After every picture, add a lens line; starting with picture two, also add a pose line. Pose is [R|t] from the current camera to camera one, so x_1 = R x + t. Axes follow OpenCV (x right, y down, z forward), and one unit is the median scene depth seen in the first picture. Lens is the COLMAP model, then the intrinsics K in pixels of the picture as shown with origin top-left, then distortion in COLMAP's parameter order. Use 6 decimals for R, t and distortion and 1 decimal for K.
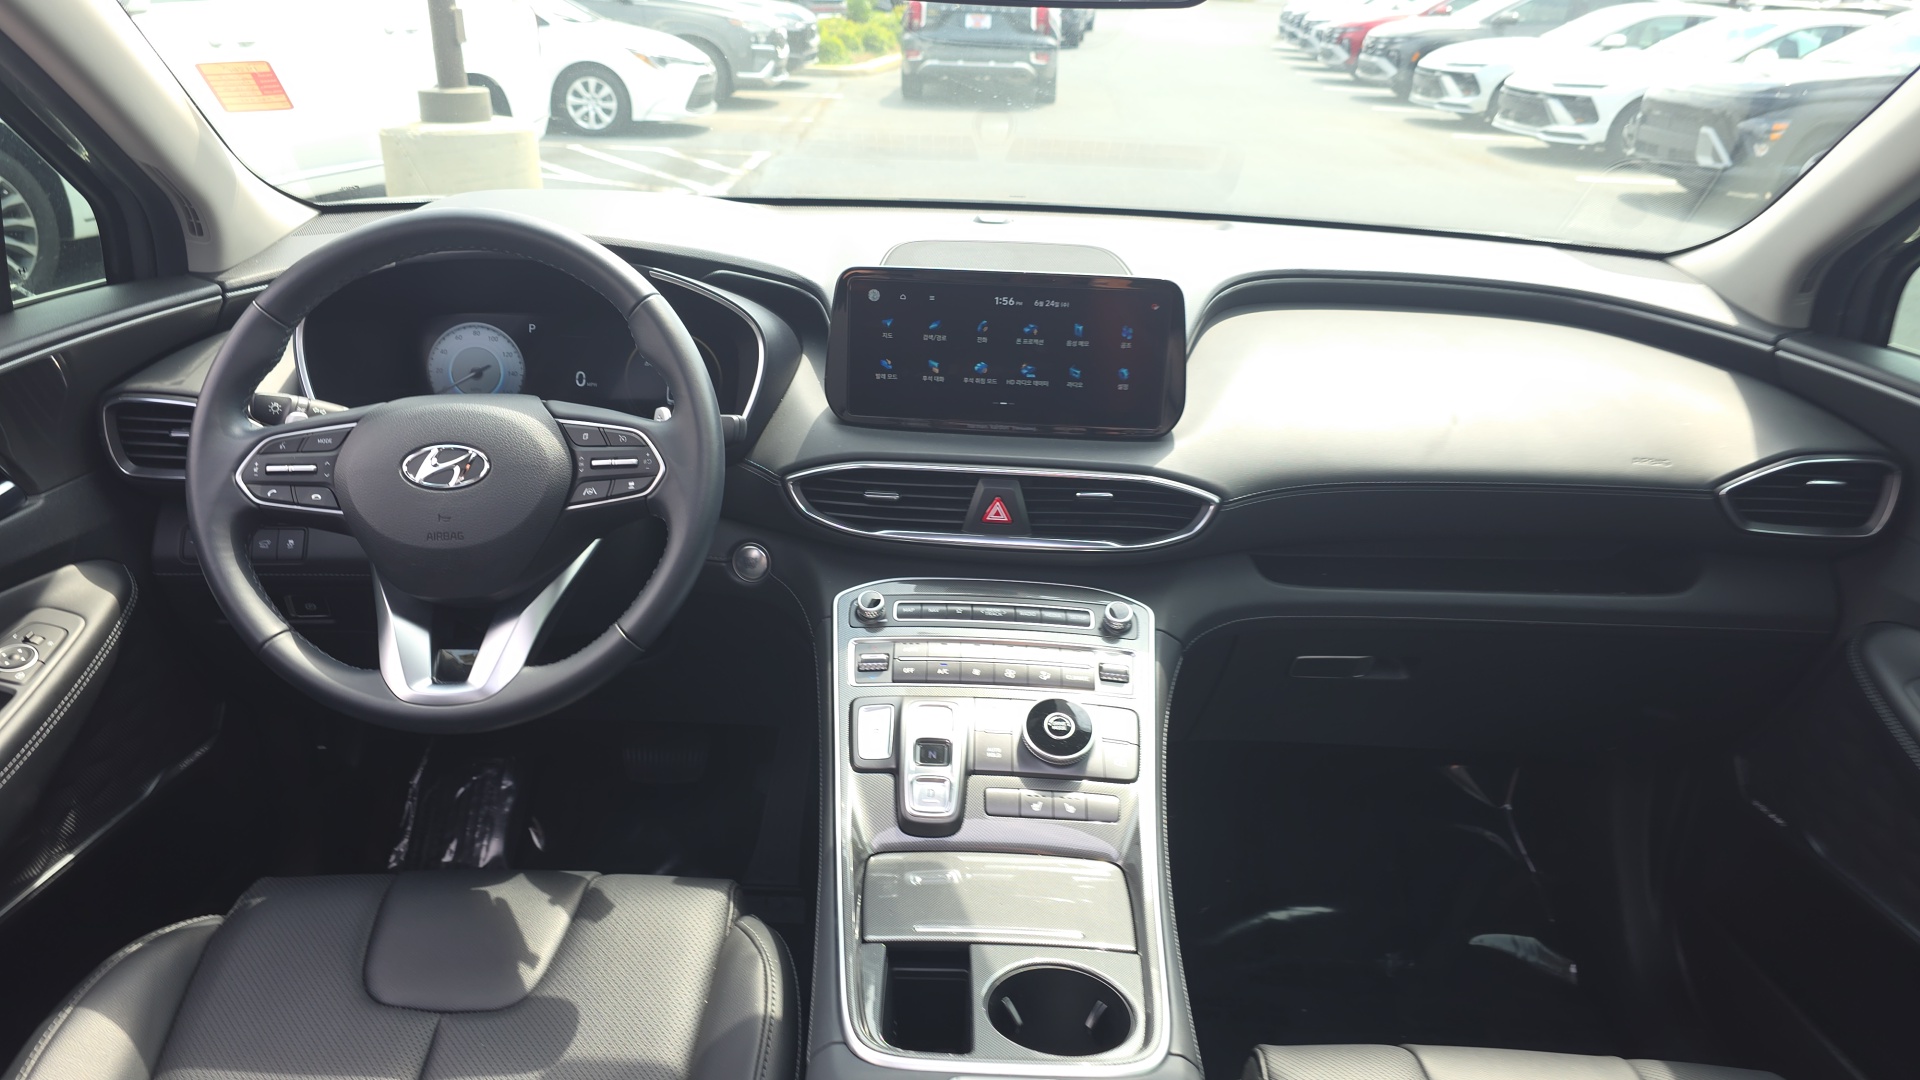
lens RADIAL K [[1302.6, 0, 939.6], [0, 1302.6, 528.5], [0, 0, 1]] dist [0.055614, -0.062628]
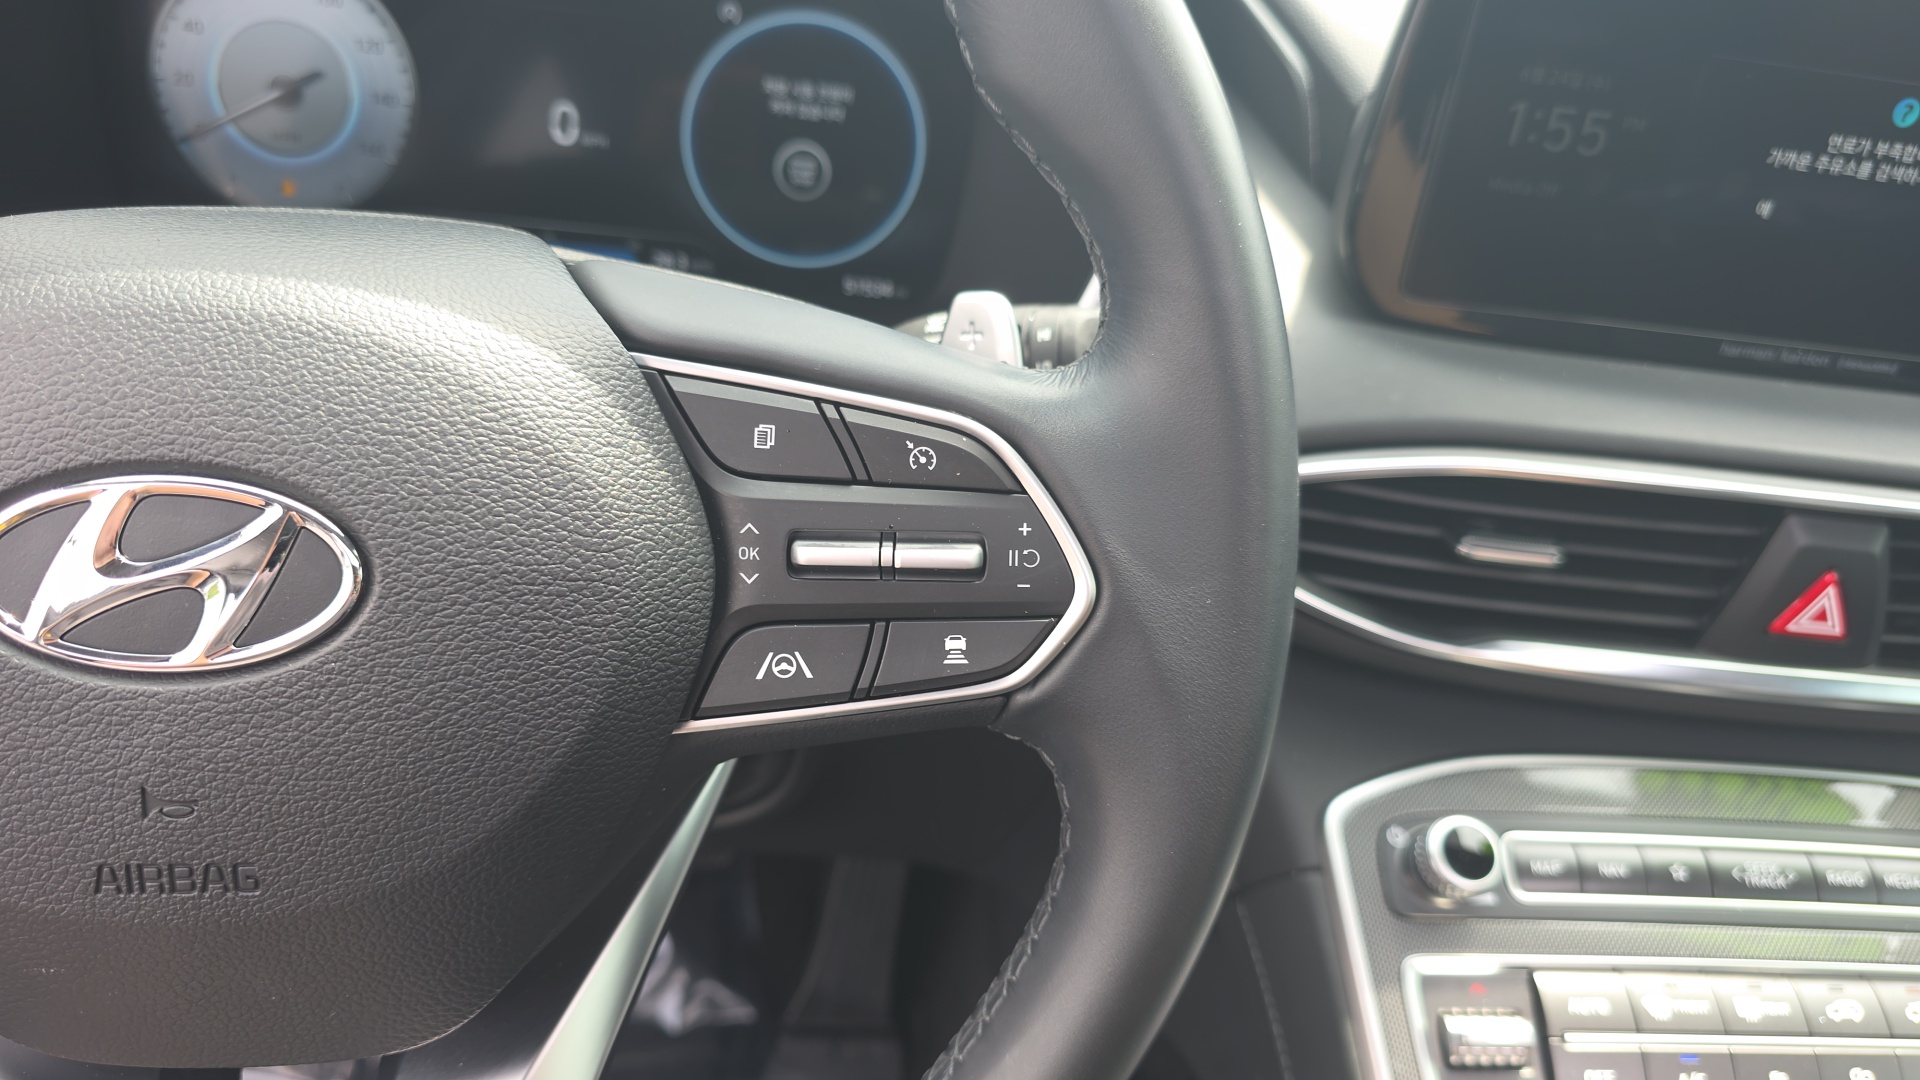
lens RADIAL K [[1302.6, 0, 928.5], [0, 1302.6, 573.1], [0, 0, 1]] dist [0.055614, -0.062628]
pose [[0.994101, 0.031952, 0.103647, -0.235923], [-0.054874, 0.972459, 0.226522, -0.091231], [-0.093554, -0.230873, 0.968476, 0.674206]]
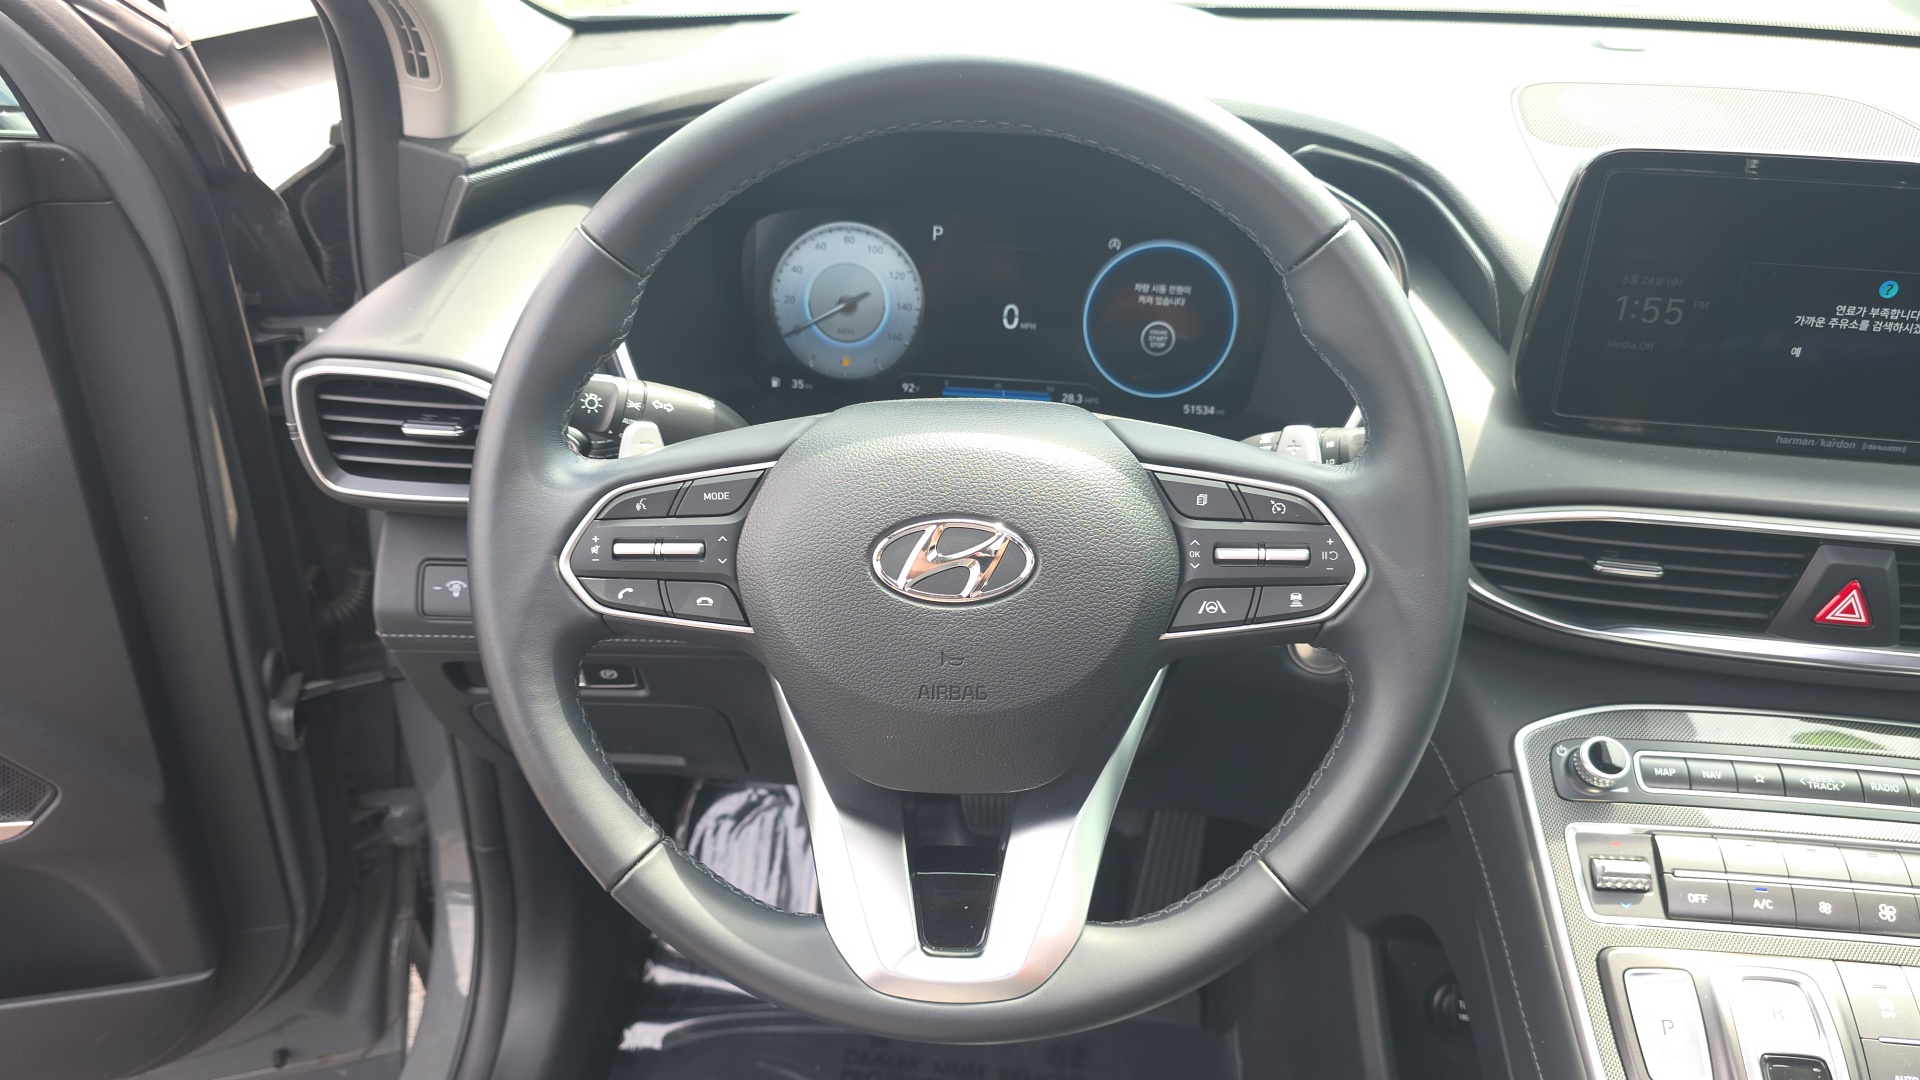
lens RADIAL K [[1302.6, 0, 953.5], [0, 1302.6, 555.1], [0, 0, 1]] dist [0.055614, -0.062628]
pose [[0.997676, 0.031273, -0.060540, -0.300721], [-0.021428, 0.987377, 0.156929, -0.114031], [0.064684, -0.155267, 0.985753, 0.426219]]
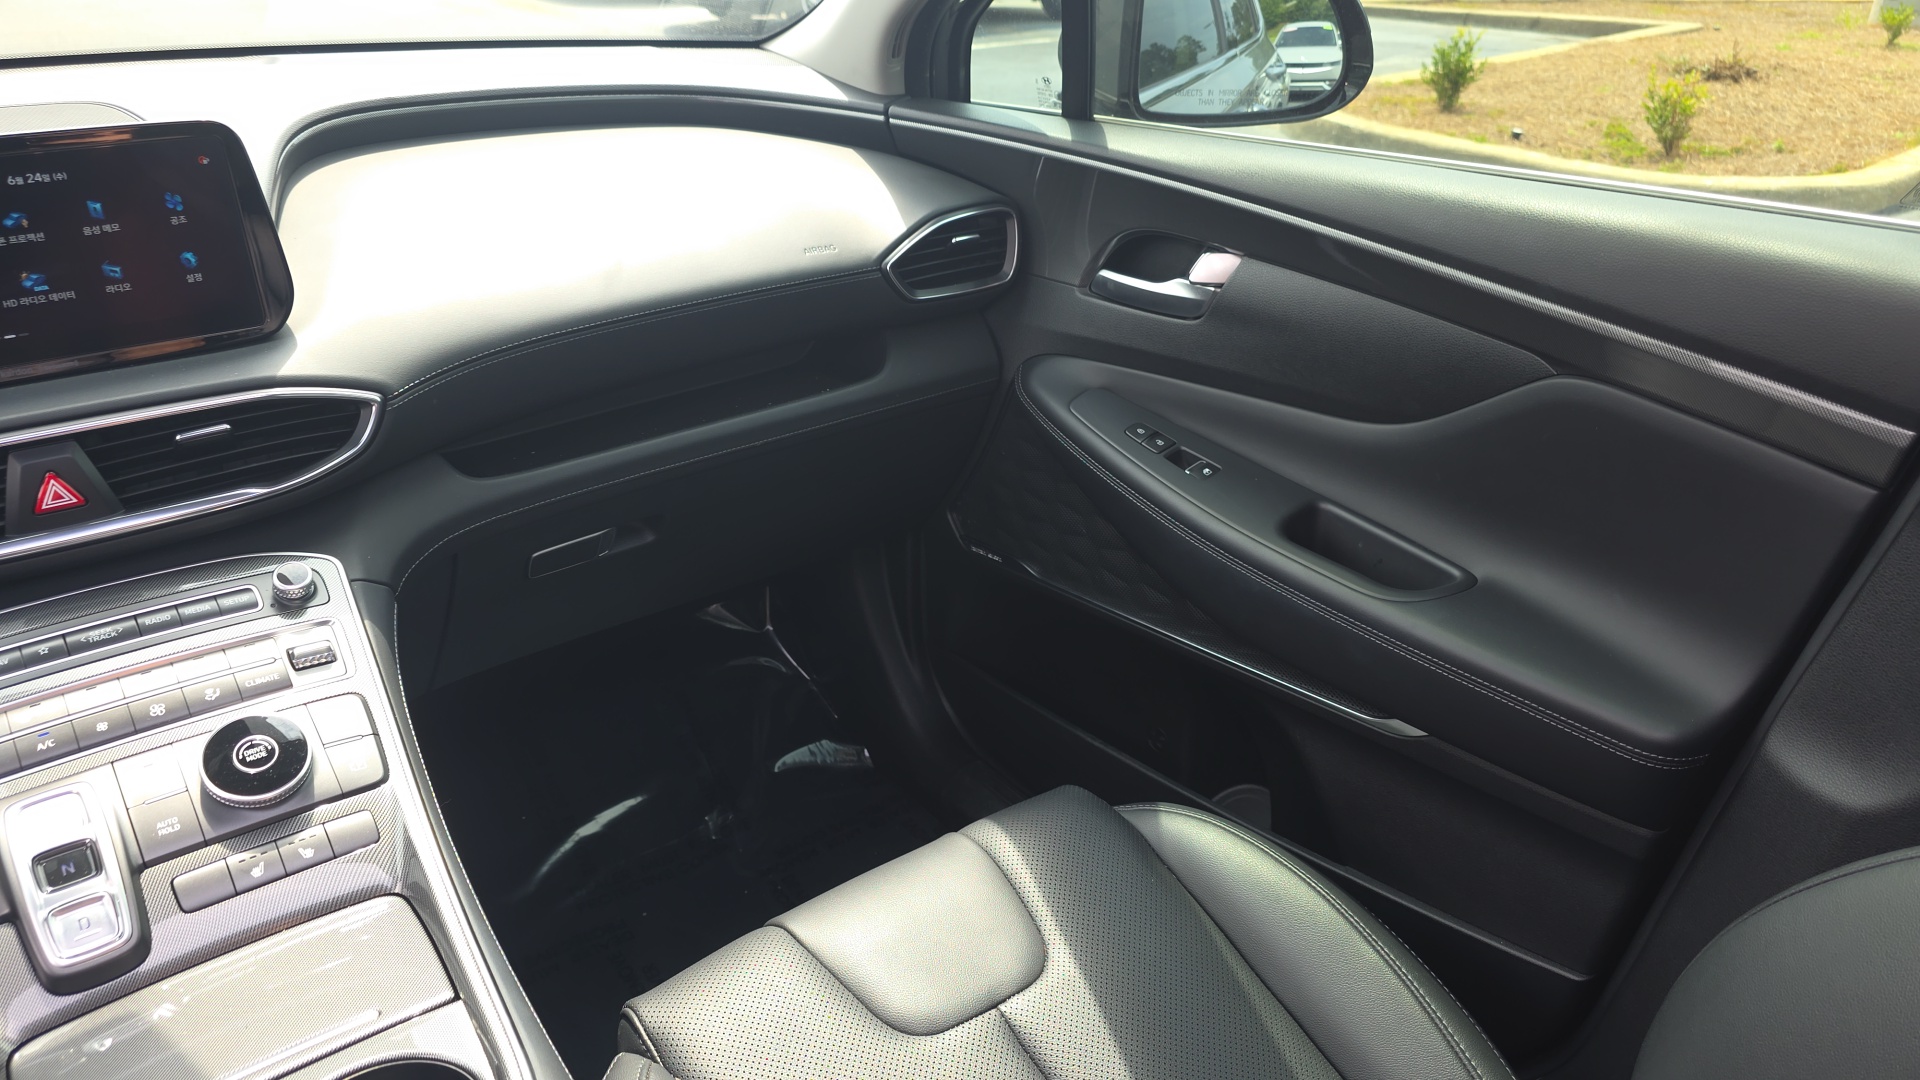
lens RADIAL K [[1302.6, 0, 927.9], [0, 1302.6, 521.6], [0, 0, 1]] dist [0.055614, -0.062628]
pose [[0.789263, -0.299361, 0.536141, 0.030395], [0.248217, 0.954139, 0.167352, -0.001198], [-0.561652, 0.000995, 0.827373, 0.171630]]
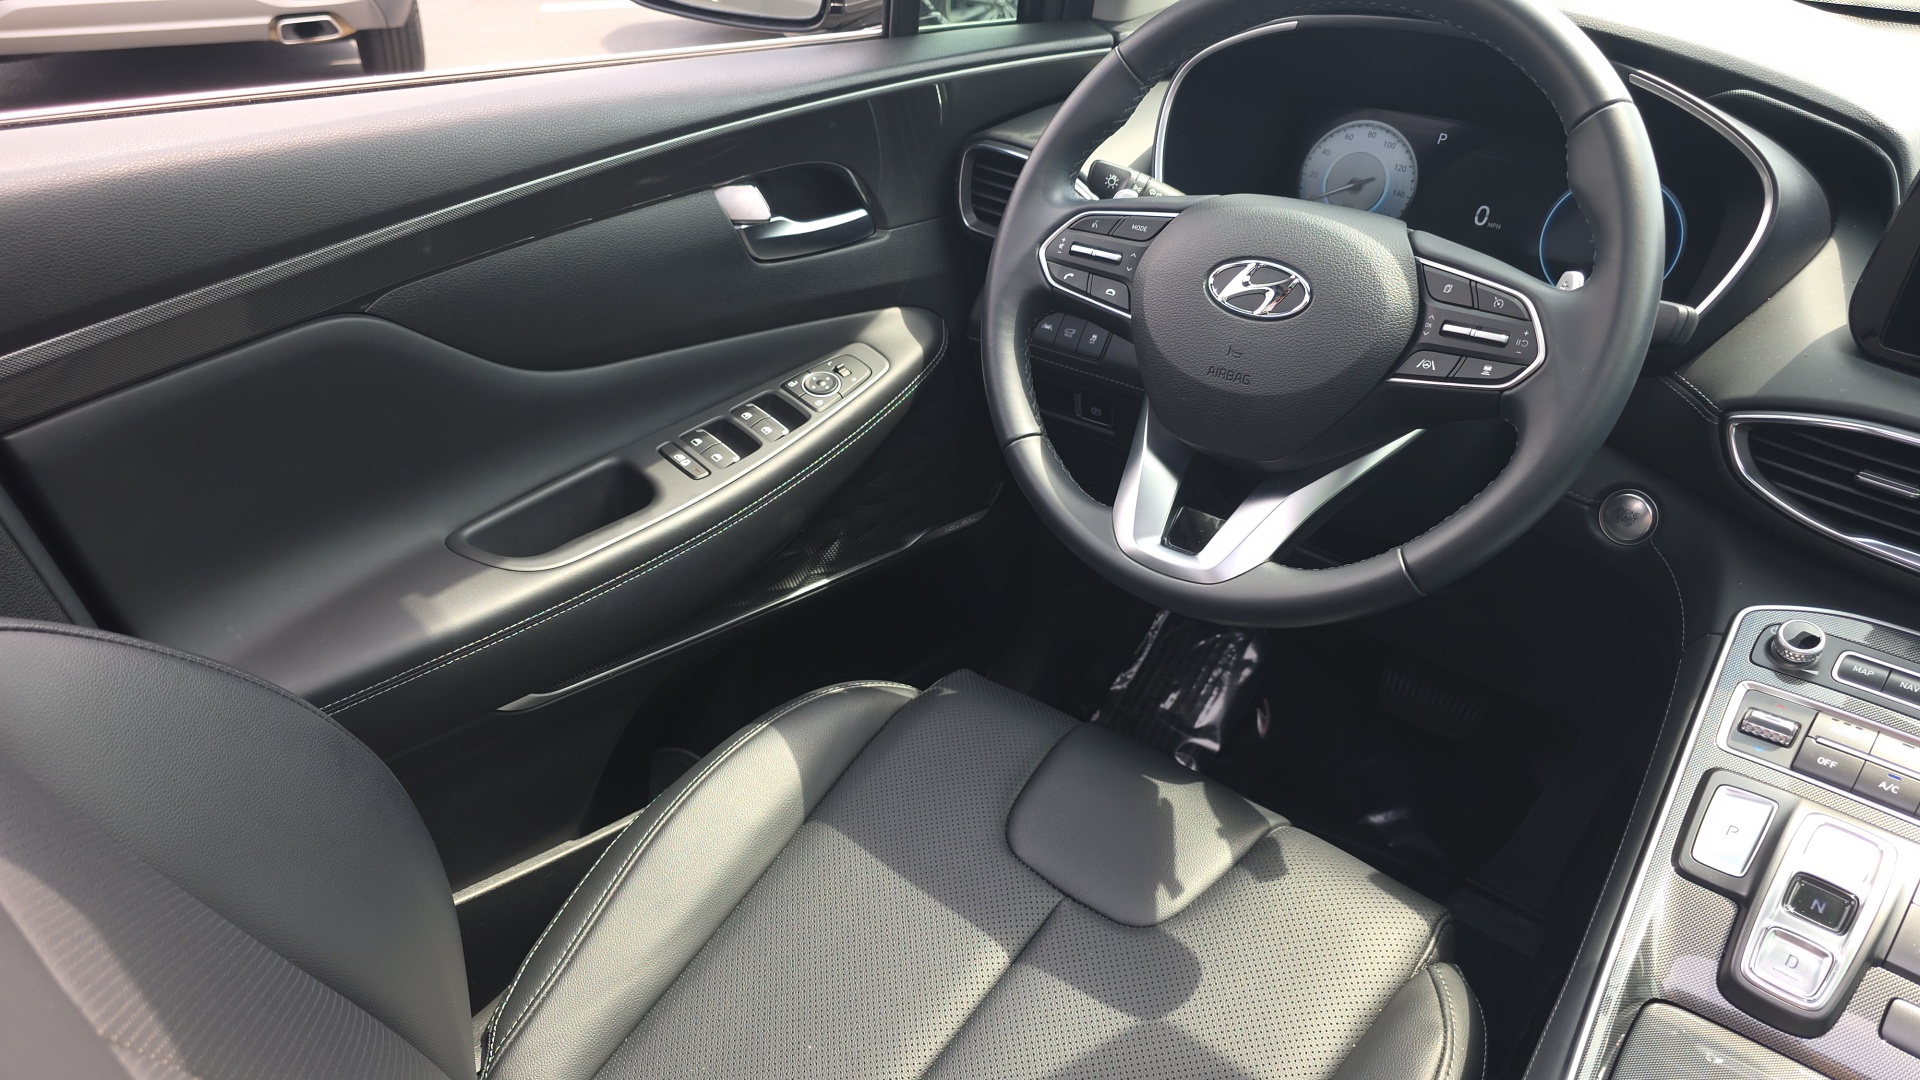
lens RADIAL K [[1302.6, 0, 910.5], [0, 1302.6, 565.8], [0, 0, 1]] dist [0.055614, -0.062628]
pose [[0.758365, 0.336781, -0.558087, -0.034843], [-0.250231, 0.941000, 0.227823, -0.015446], [0.601886, -0.033122, 0.797895, 0.211429]]
